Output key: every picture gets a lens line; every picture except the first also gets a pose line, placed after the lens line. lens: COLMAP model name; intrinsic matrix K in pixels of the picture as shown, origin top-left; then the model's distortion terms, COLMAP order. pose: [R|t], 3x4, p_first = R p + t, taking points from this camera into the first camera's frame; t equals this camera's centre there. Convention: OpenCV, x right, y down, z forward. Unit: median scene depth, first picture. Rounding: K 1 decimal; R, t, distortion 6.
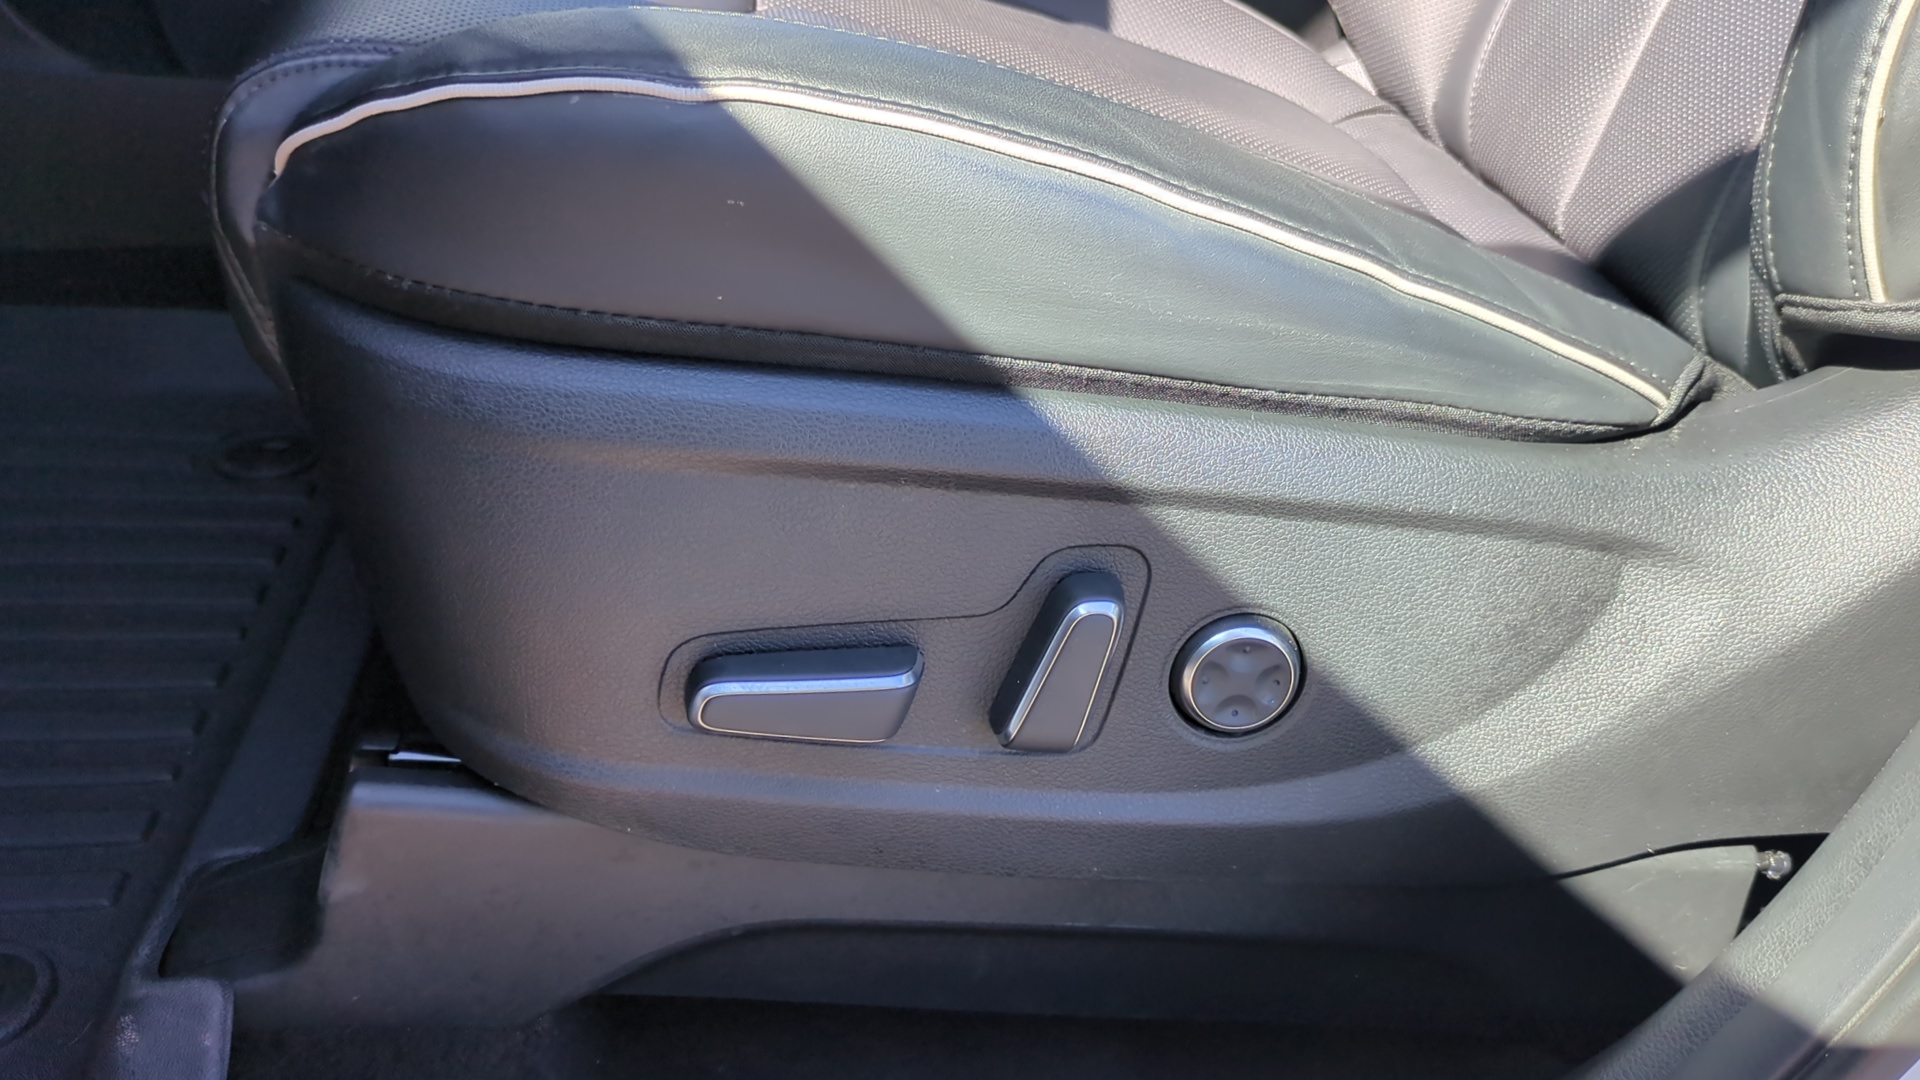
lens RADIAL K [[1370.1, 0, 990.0], [0, 1370.1, 538.4], [0, 0, 1]] dist [0.020321, -0.003781]
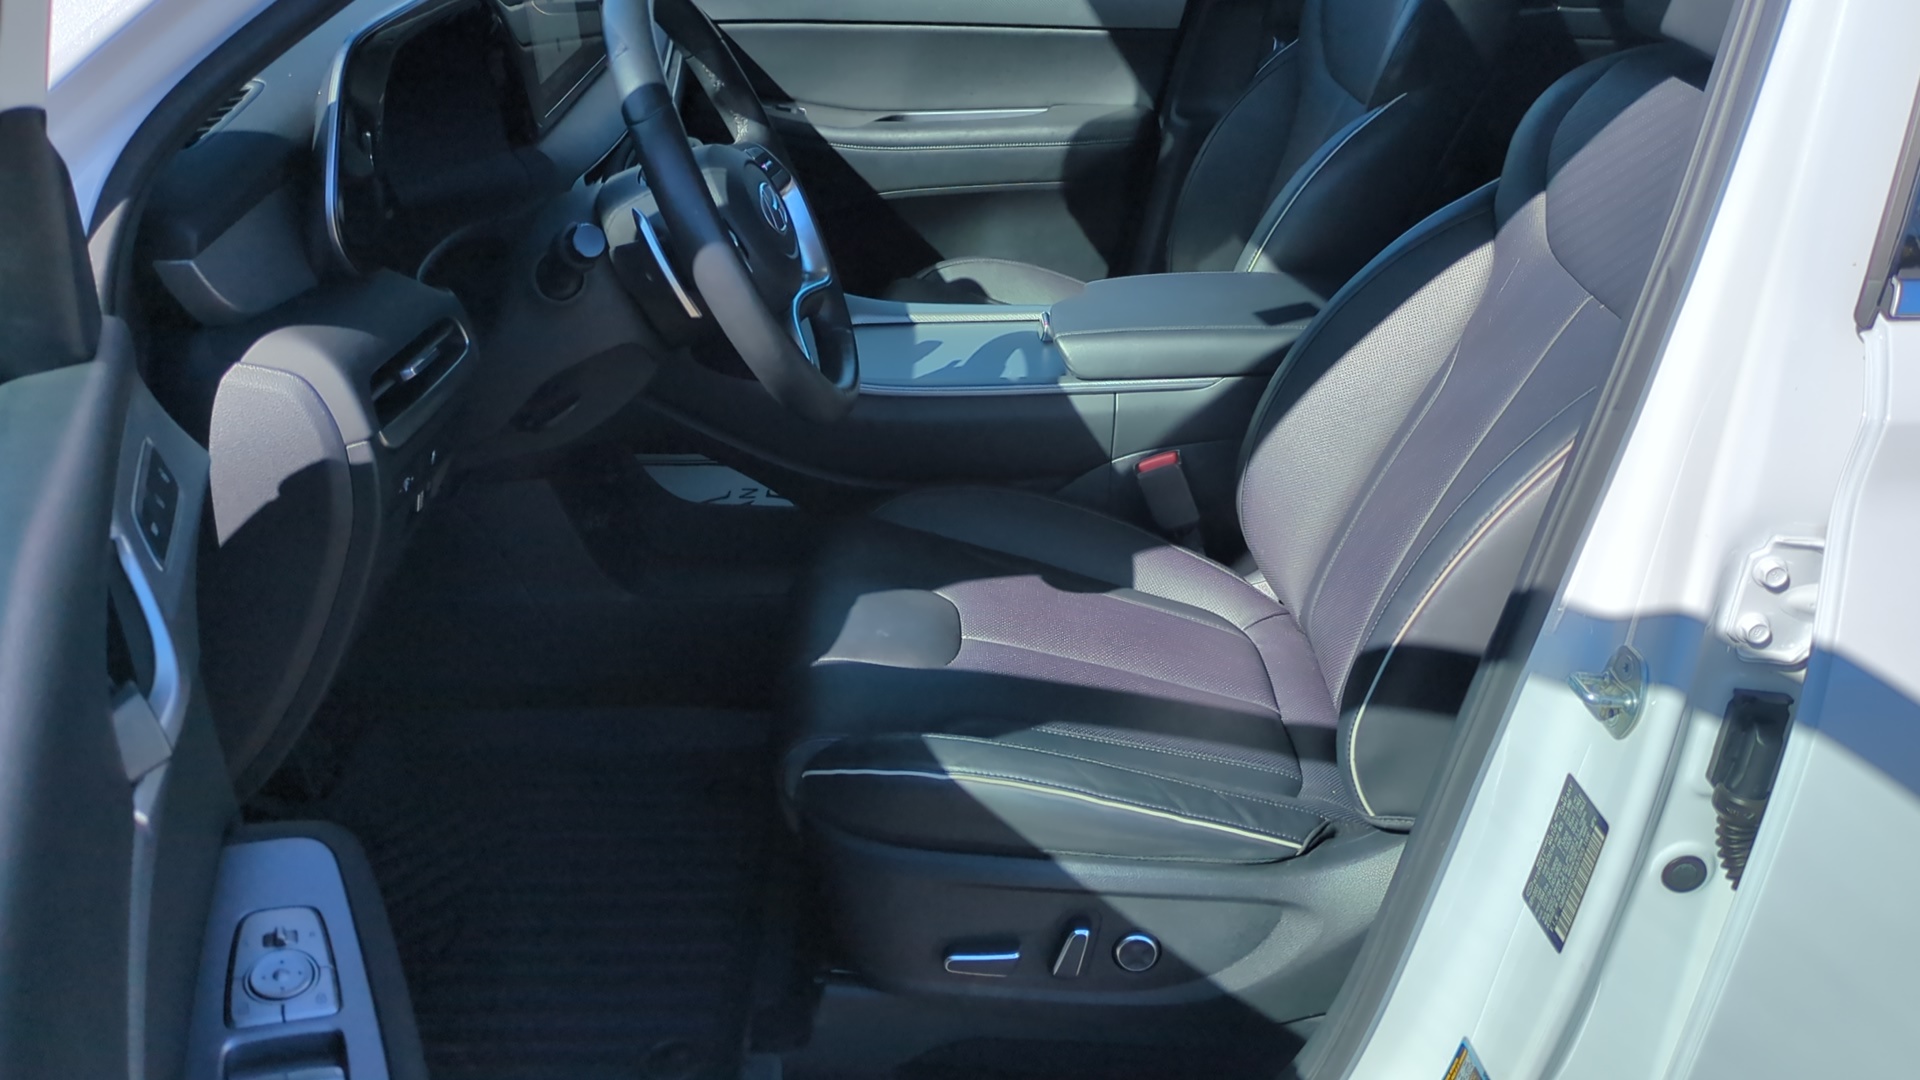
lens RADIAL K [[1606.4, 0, 960.0], [0, 1606.4, 540.0], [0, 0, 1]] dist [0.035740, -0.004962]
pose [[0.990016, -0.023485, -0.138984, 0.294676], [0.021396, 0.999635, -0.016506, -0.679758], [0.139321, 0.013368, 0.990157, -2.269092]]
